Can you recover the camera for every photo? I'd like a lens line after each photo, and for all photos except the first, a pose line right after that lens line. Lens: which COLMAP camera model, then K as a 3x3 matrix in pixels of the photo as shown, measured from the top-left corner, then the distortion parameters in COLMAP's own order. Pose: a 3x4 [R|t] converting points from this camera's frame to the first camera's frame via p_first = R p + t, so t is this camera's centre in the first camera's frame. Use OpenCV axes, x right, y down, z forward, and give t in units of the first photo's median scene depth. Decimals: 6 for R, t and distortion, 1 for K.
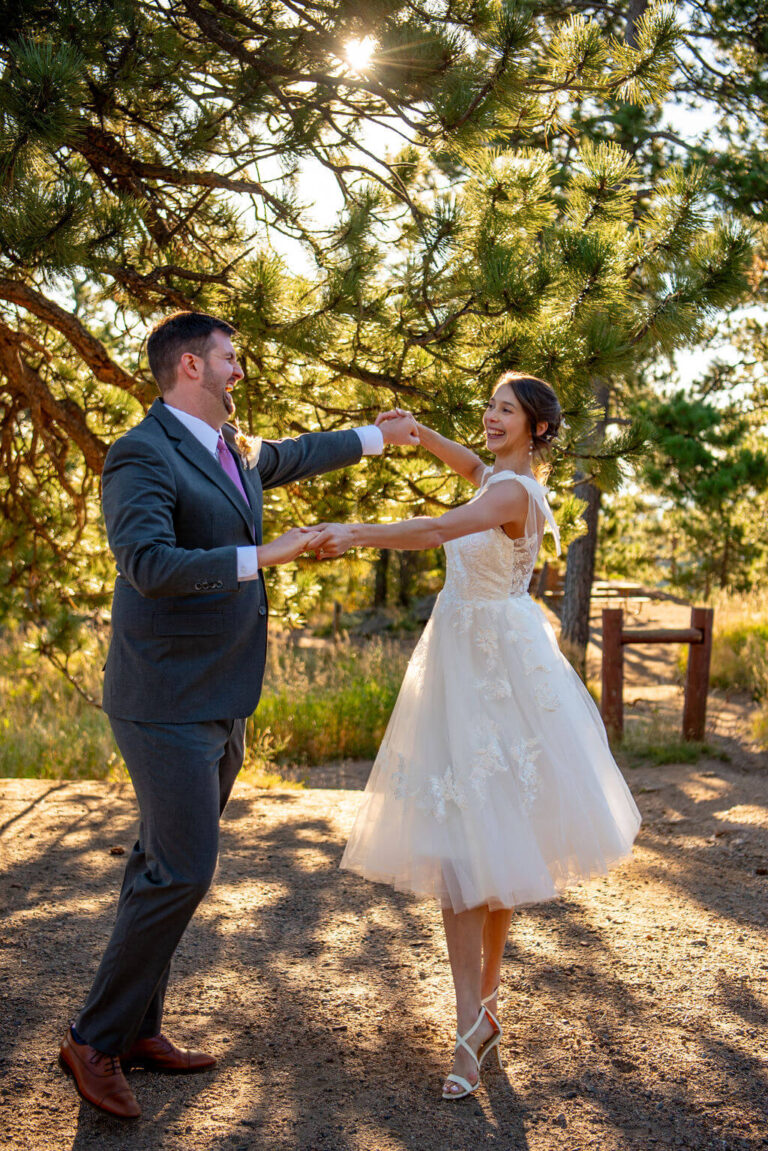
lens RADIAL K [[1460.5, 0, 386.3], [0, 1460.5, 549.8], [0, 0, 1]] dist [0.028561, 0.226316]
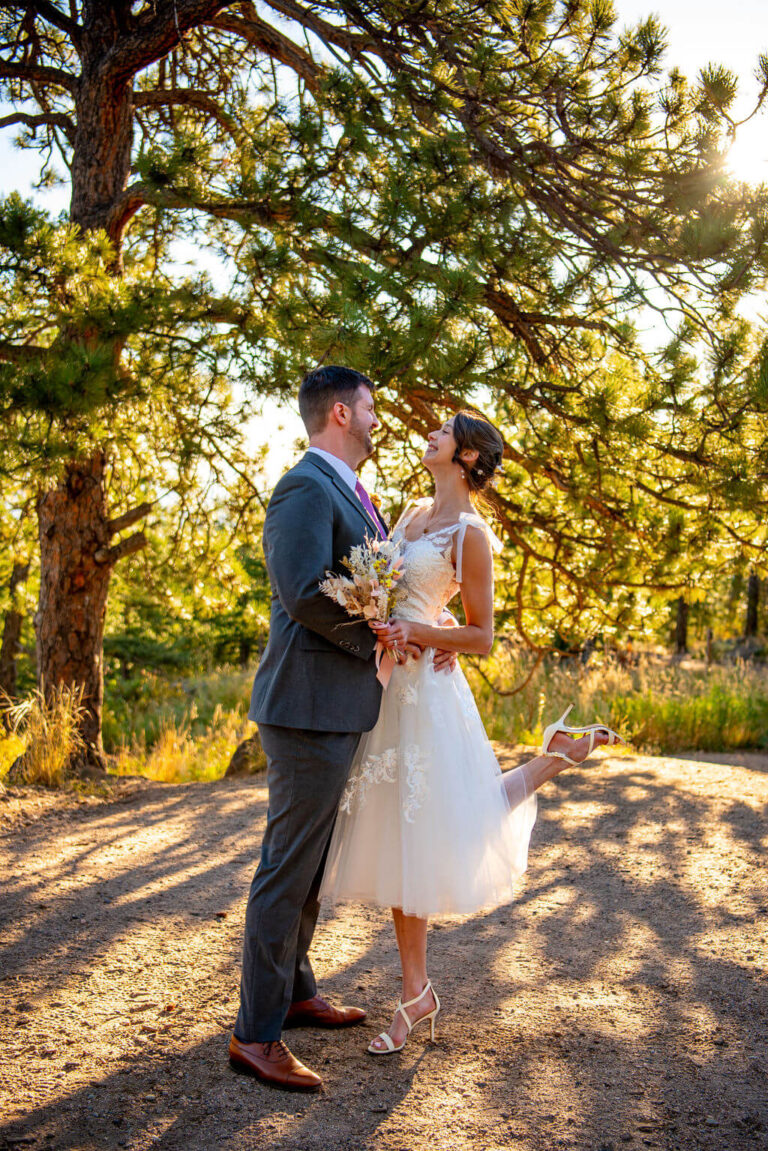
lens RADIAL K [[1460.5, 0, 386.3], [0, 1460.5, 549.8], [0, 0, 1]] dist [0.028561, 0.226316]
pose [[0.955943, 0.006272, -0.293487, 0.126619], [-0.015022, 0.999507, -0.027570, 0.016500], [0.293169, 0.030764, 0.955566, -0.419988]]
